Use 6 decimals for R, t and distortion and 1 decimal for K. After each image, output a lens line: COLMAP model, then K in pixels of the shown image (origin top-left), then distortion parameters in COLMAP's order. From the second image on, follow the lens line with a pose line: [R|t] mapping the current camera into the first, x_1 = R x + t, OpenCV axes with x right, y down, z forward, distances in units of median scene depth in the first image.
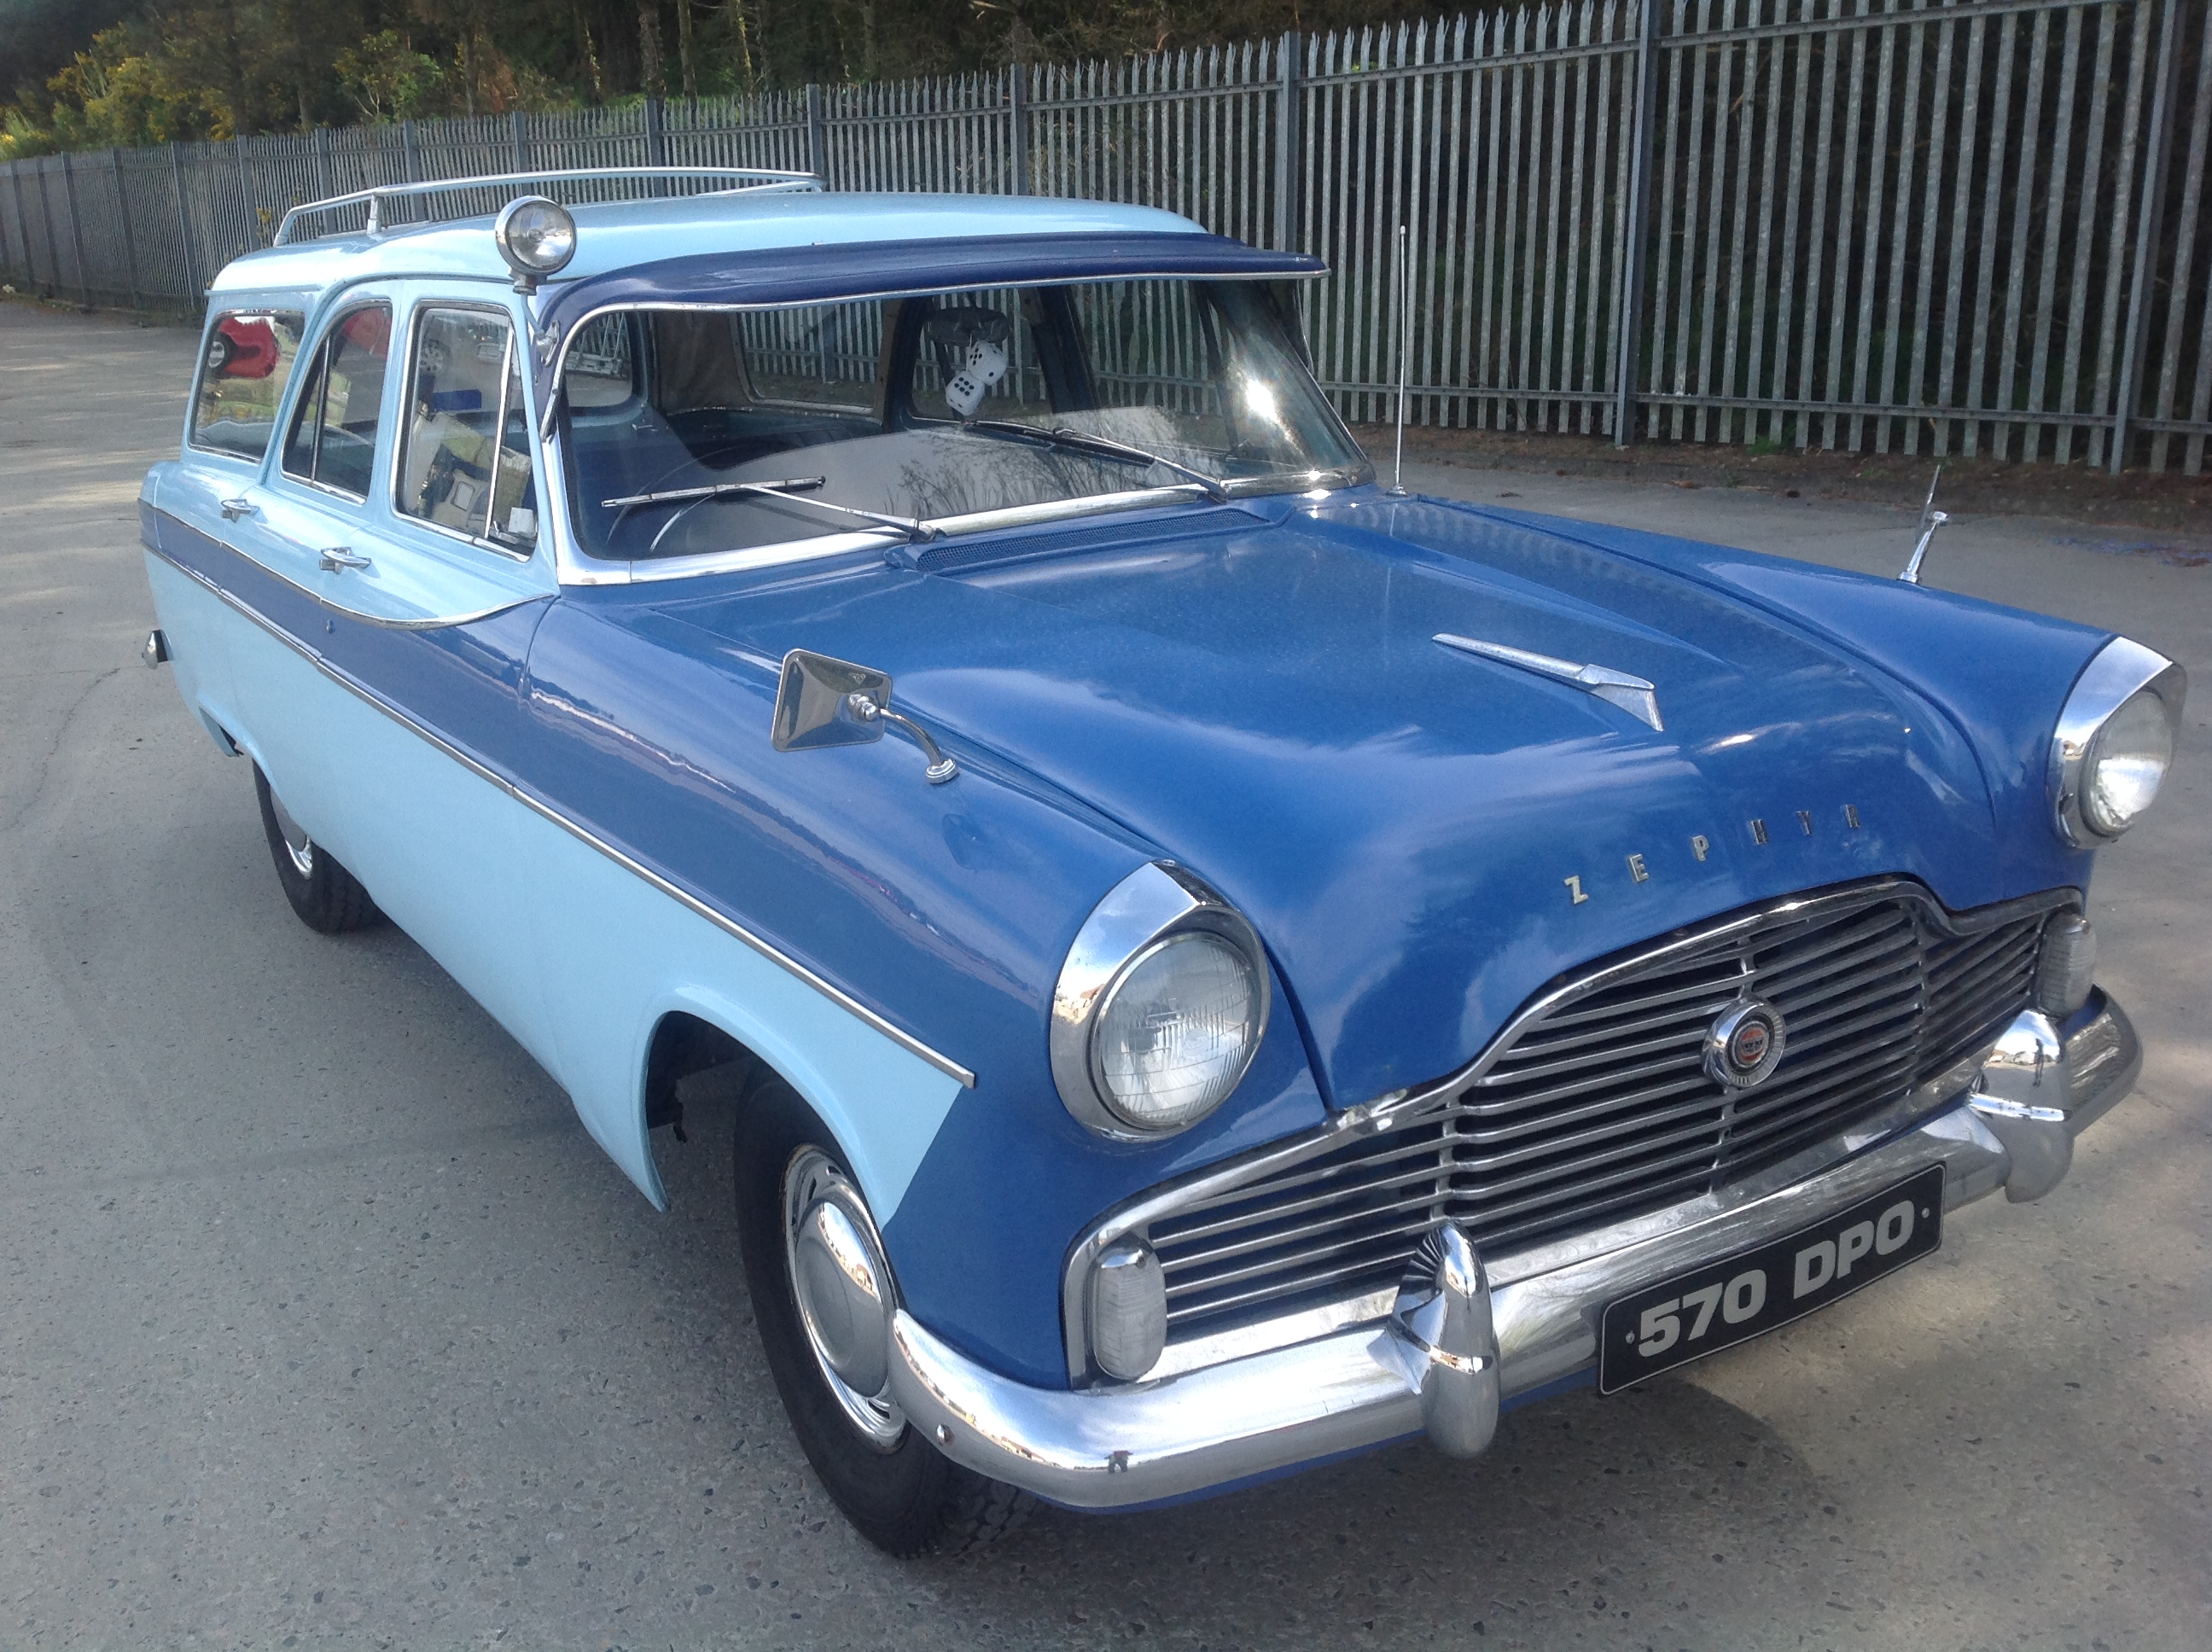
lens RADIAL K [[2106.6, 0, 1053.0], [0, 2106.6, 812.6], [0, 0, 1]] dist [0.020200, 0.000000]
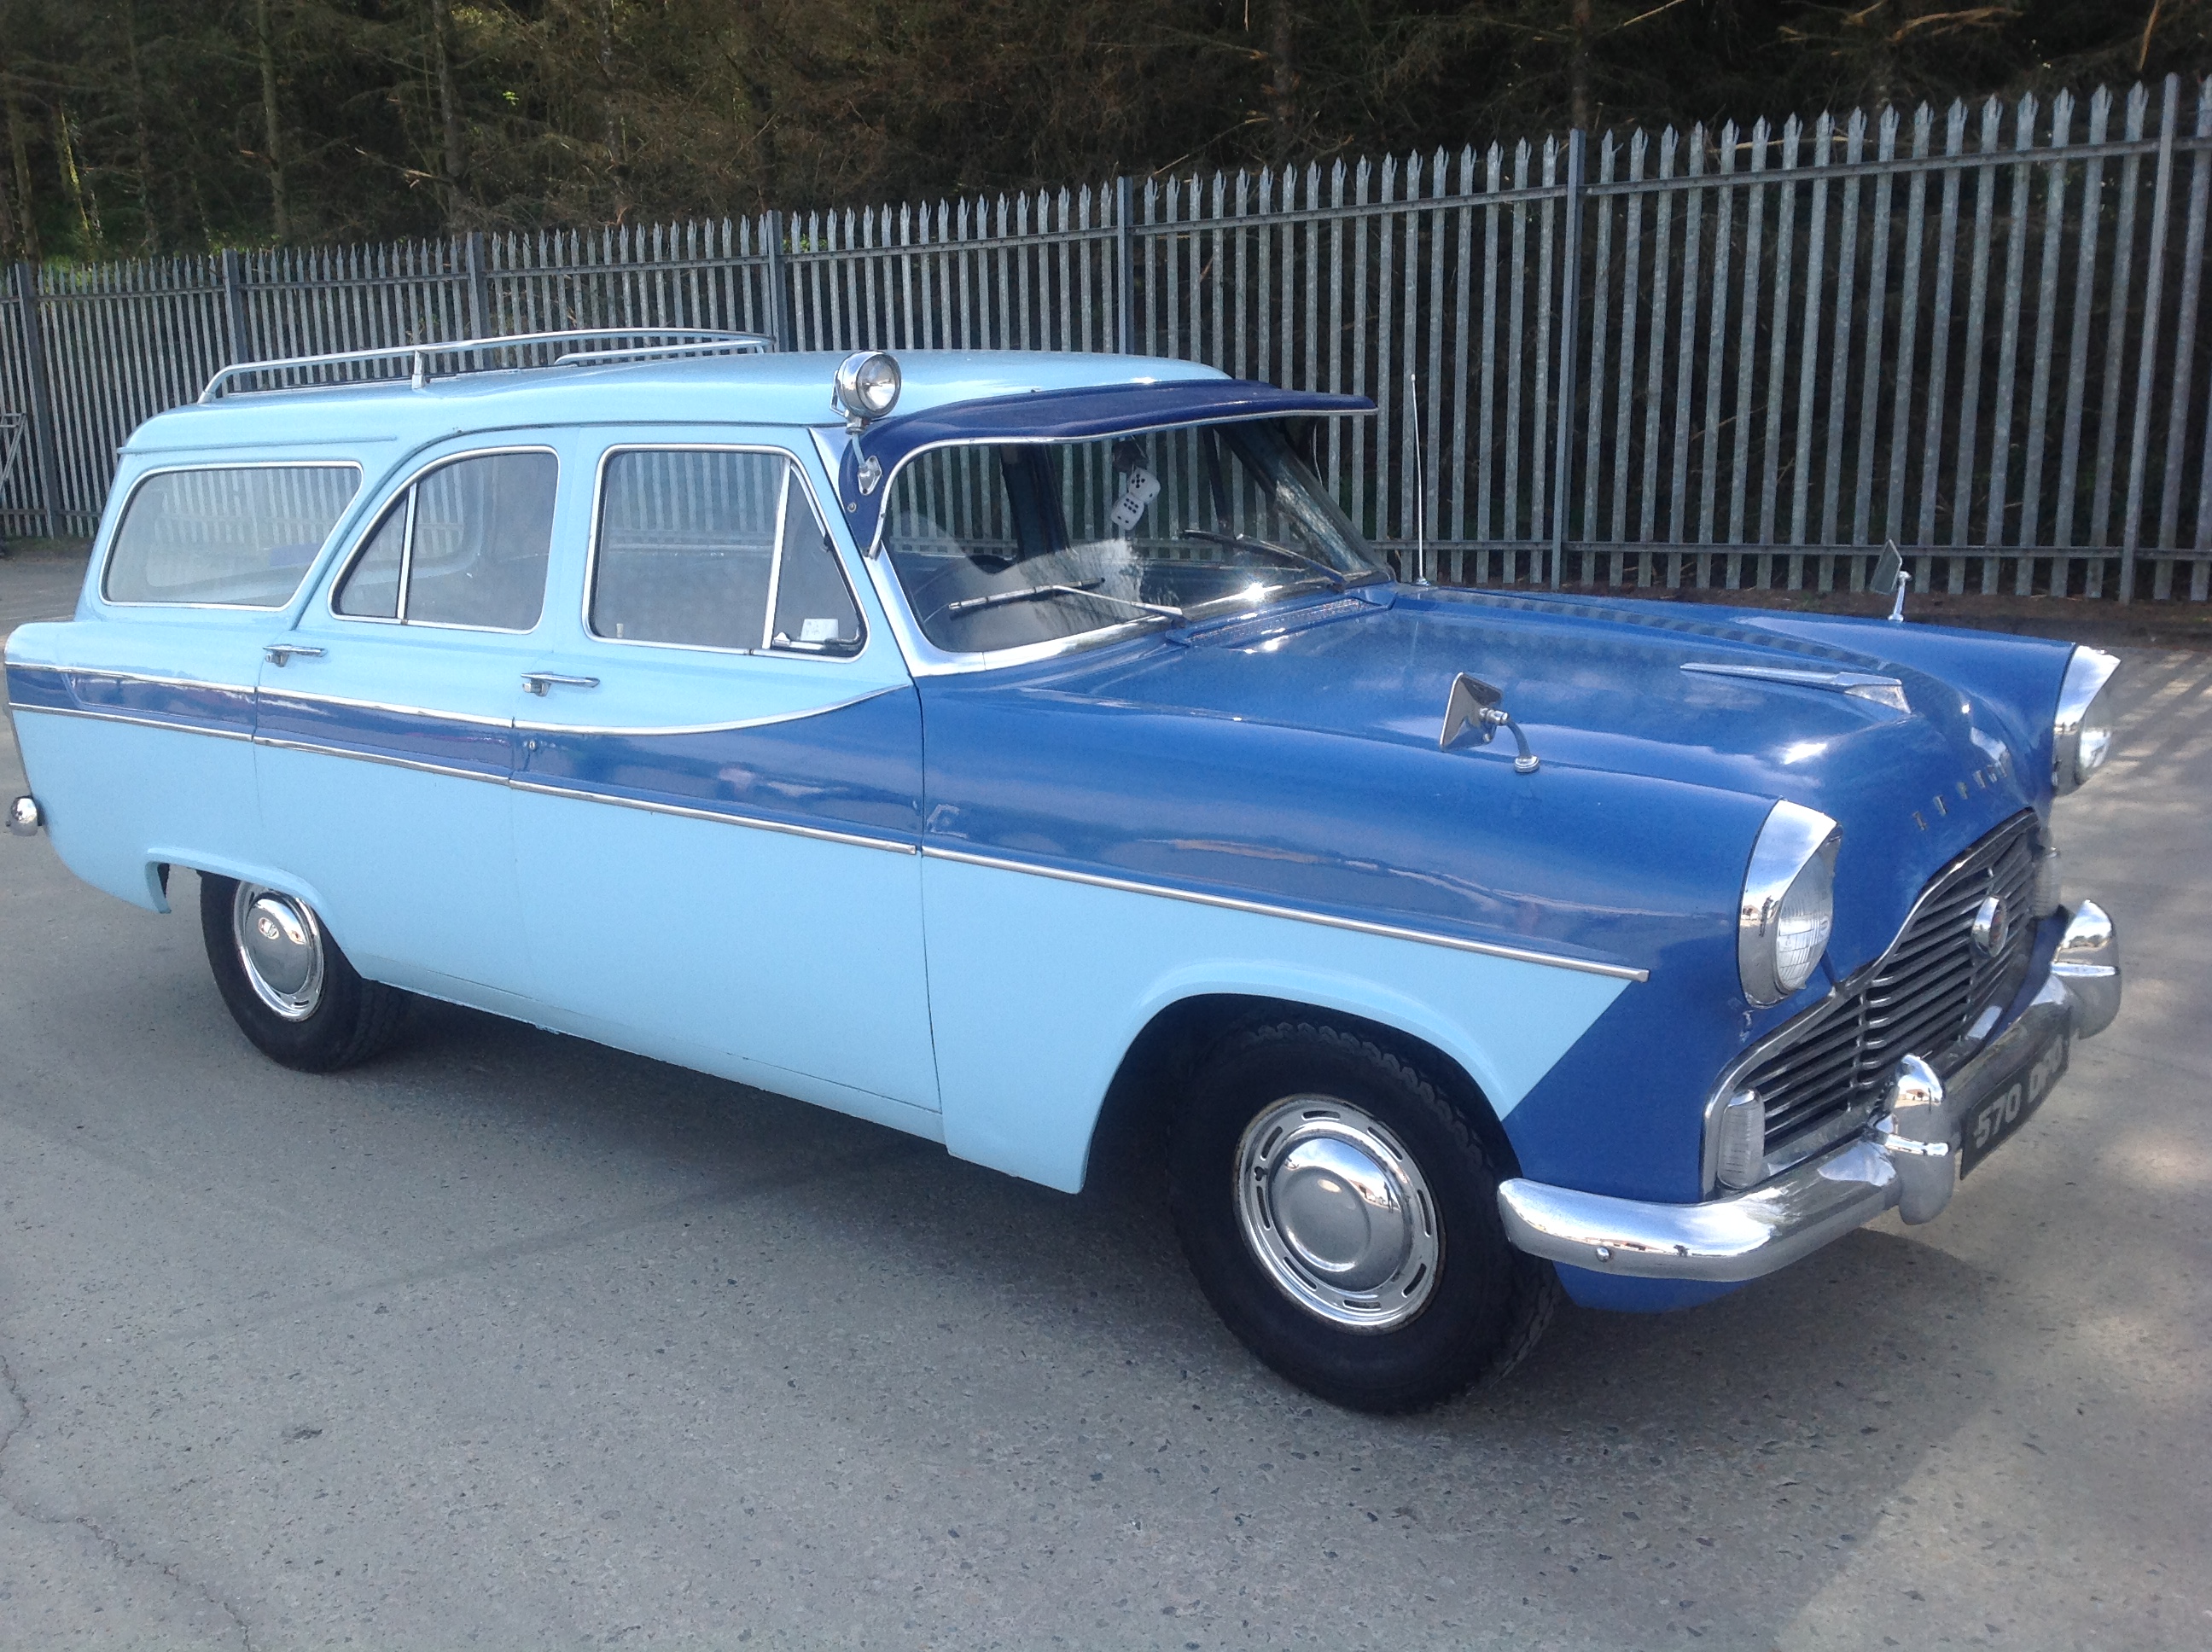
lens RADIAL K [[2106.6, 0, 1045.8], [0, 2106.6, 847.9], [0, 0, 1]] dist [0.020200, 0.000000]
pose [[0.945745, -0.073875, 0.316400, -0.351167], [0.092646, 0.994696, -0.044678, 0.029231], [-0.311421, 0.071568, 0.947573, -0.077988]]
